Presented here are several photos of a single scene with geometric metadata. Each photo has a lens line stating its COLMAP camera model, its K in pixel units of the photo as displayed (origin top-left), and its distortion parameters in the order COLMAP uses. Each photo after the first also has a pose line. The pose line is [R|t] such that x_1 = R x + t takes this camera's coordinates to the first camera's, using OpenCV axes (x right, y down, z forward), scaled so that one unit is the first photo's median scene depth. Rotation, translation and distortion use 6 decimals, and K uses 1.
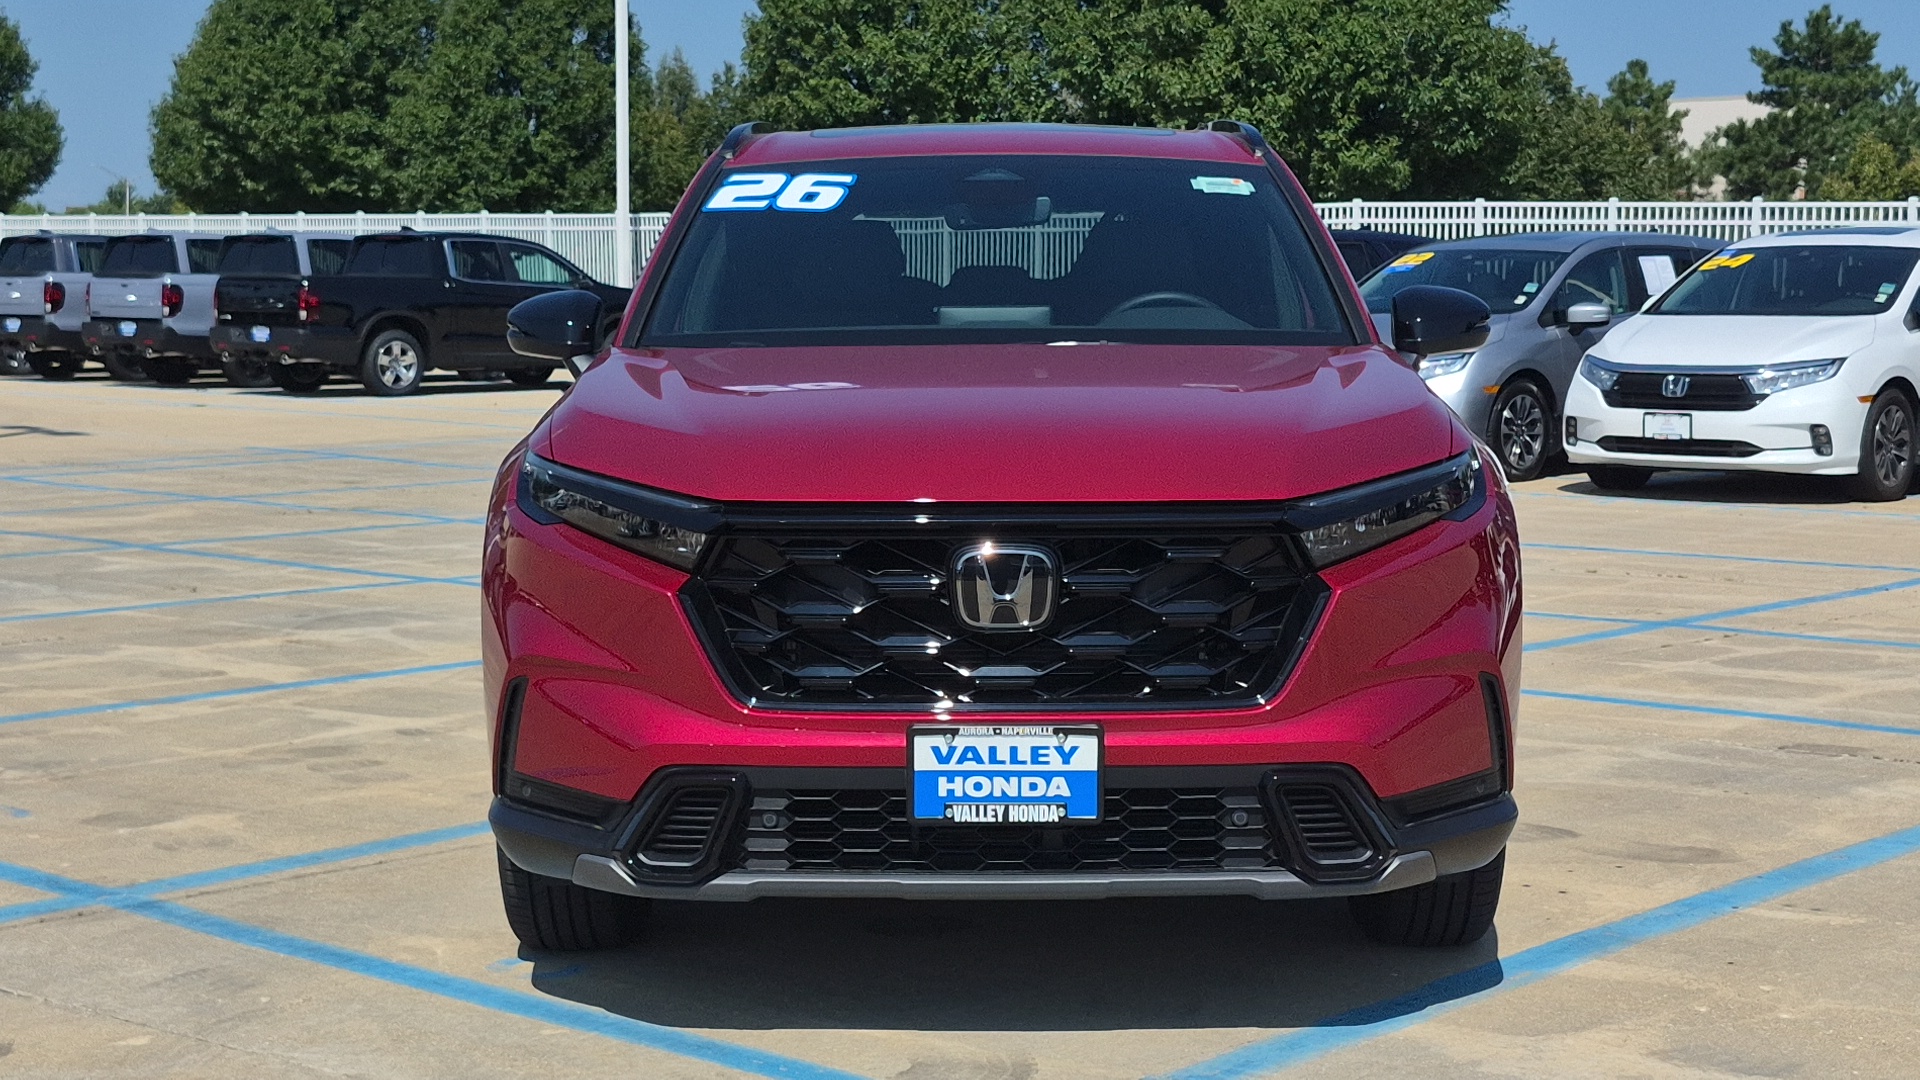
lens RADIAL K [[2864.9, 0, 975.0], [0, 2864.9, 546.2], [0, 0, 1]] dist [0.106381, 0.000000]
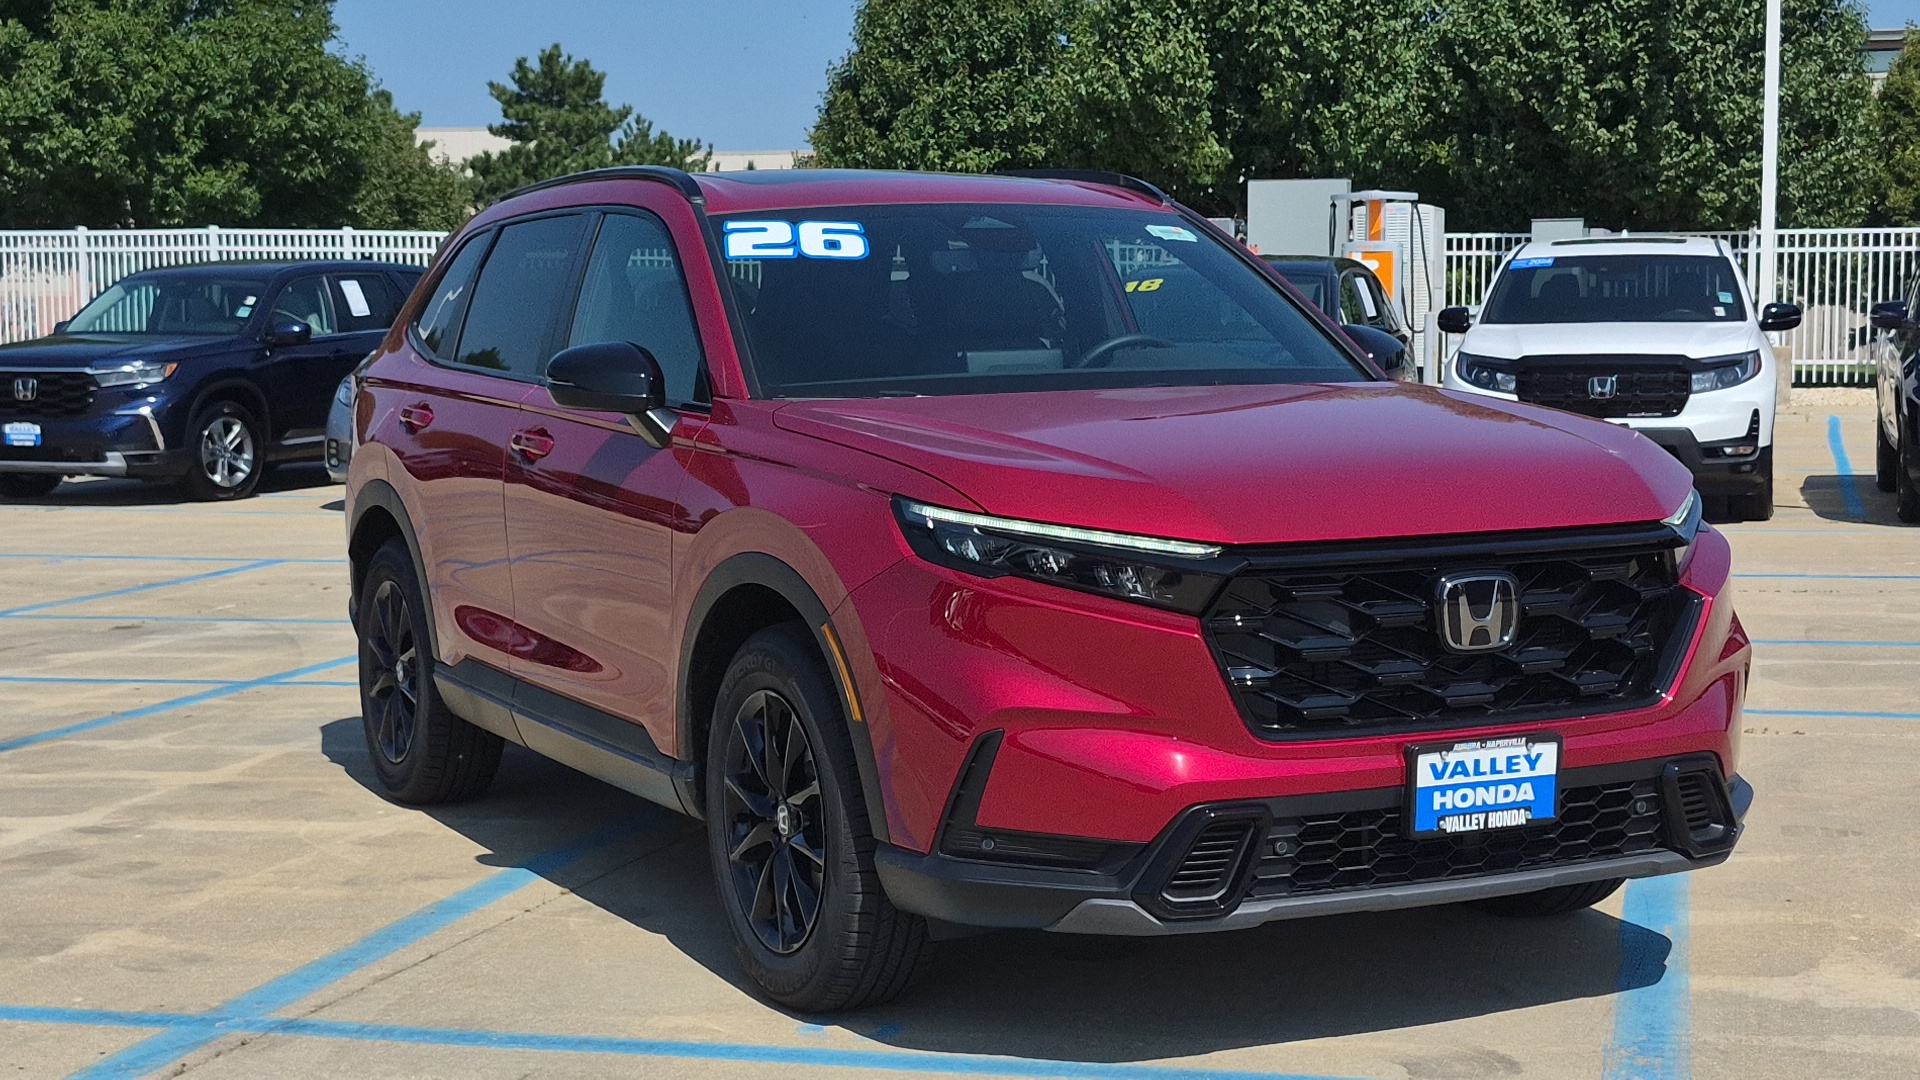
lens RADIAL K [[2864.9, 0, 972.0], [0, 2864.9, 548.8], [0, 0, 1]] dist [0.106381, 0.000000]
pose [[0.892094, -0.048837, 0.449204, -0.080341], [0.052367, 0.998617, 0.004572, -0.002999], [-0.448806, 0.019444, 0.893418, 0.014679]]
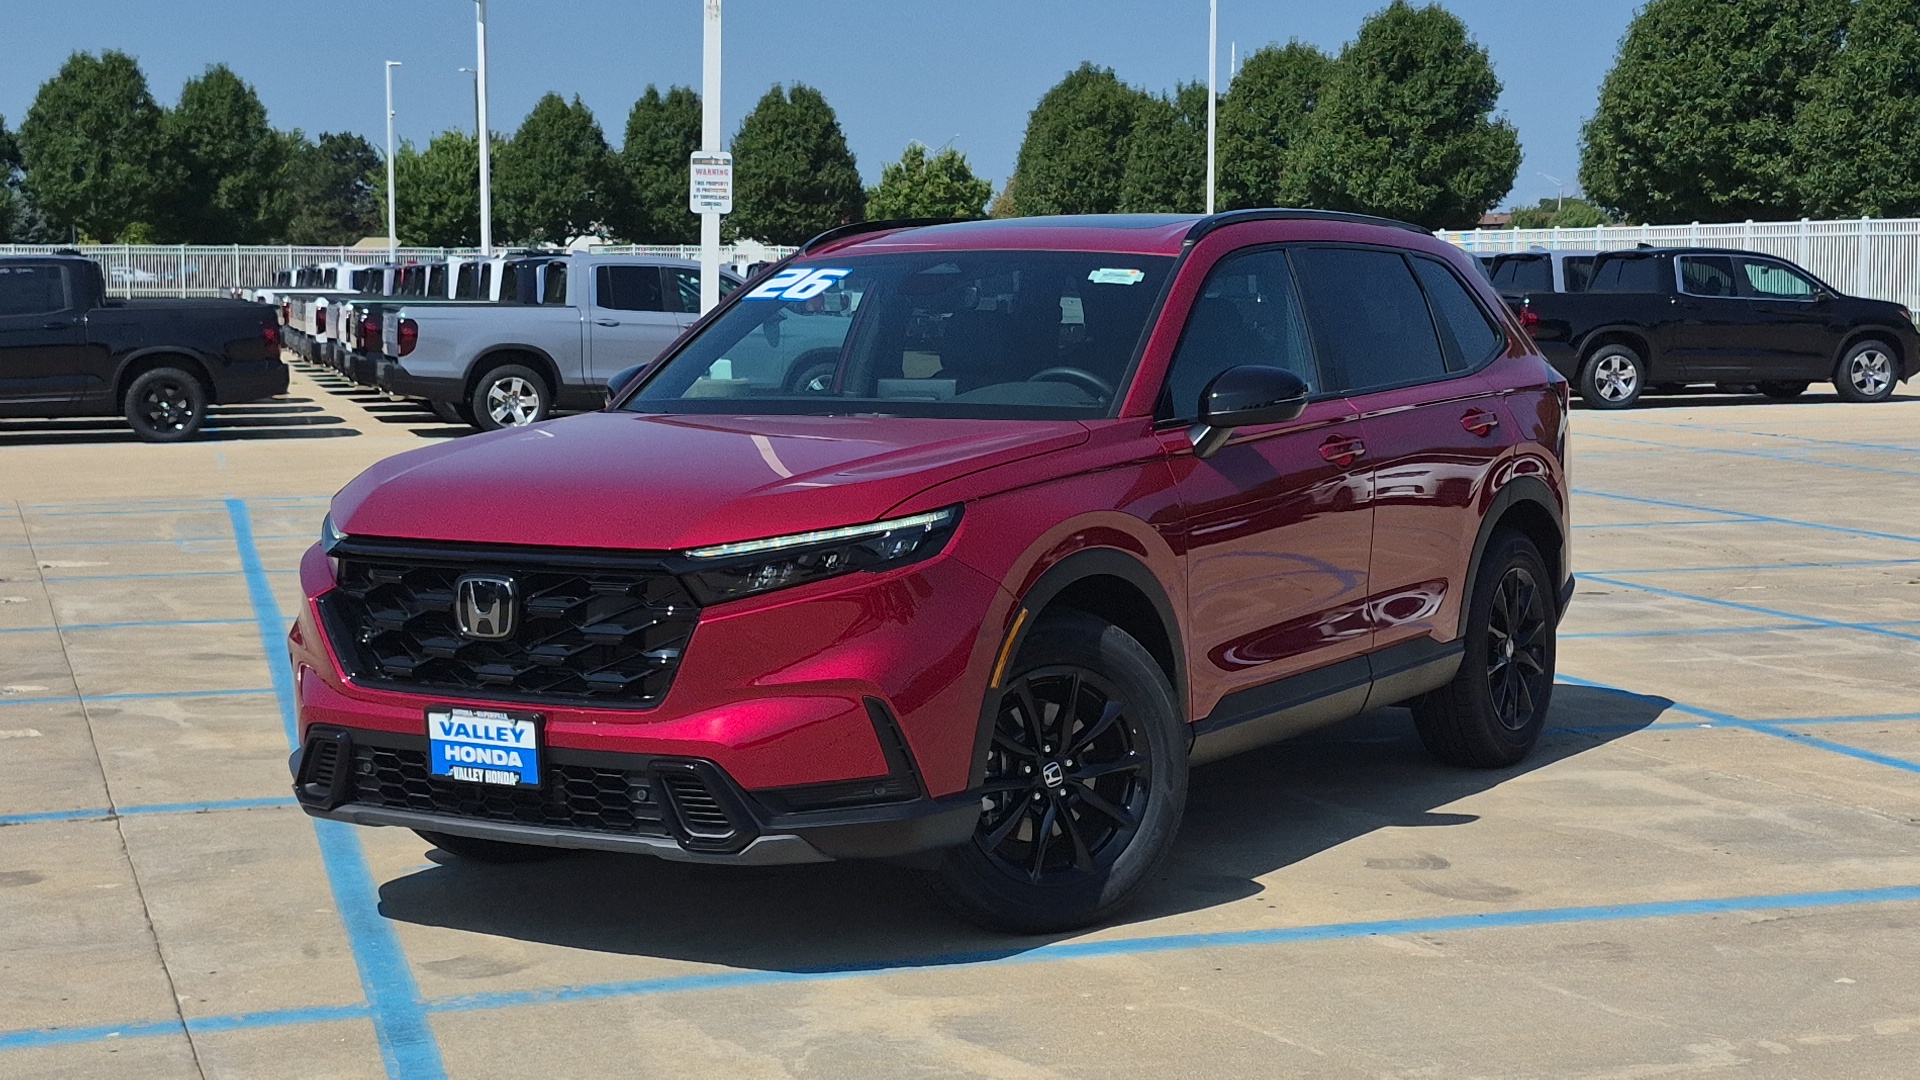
lens RADIAL K [[2864.9, 0, 966.2], [0, 2864.9, 537.9], [0, 0, 1]] dist [0.106381, 0.000000]
pose [[0.858187, 0.040004, -0.511776, 0.110669], [-0.041182, 0.999111, 0.009041, -0.004891], [0.511683, 0.013317, 0.859071, -0.004859]]
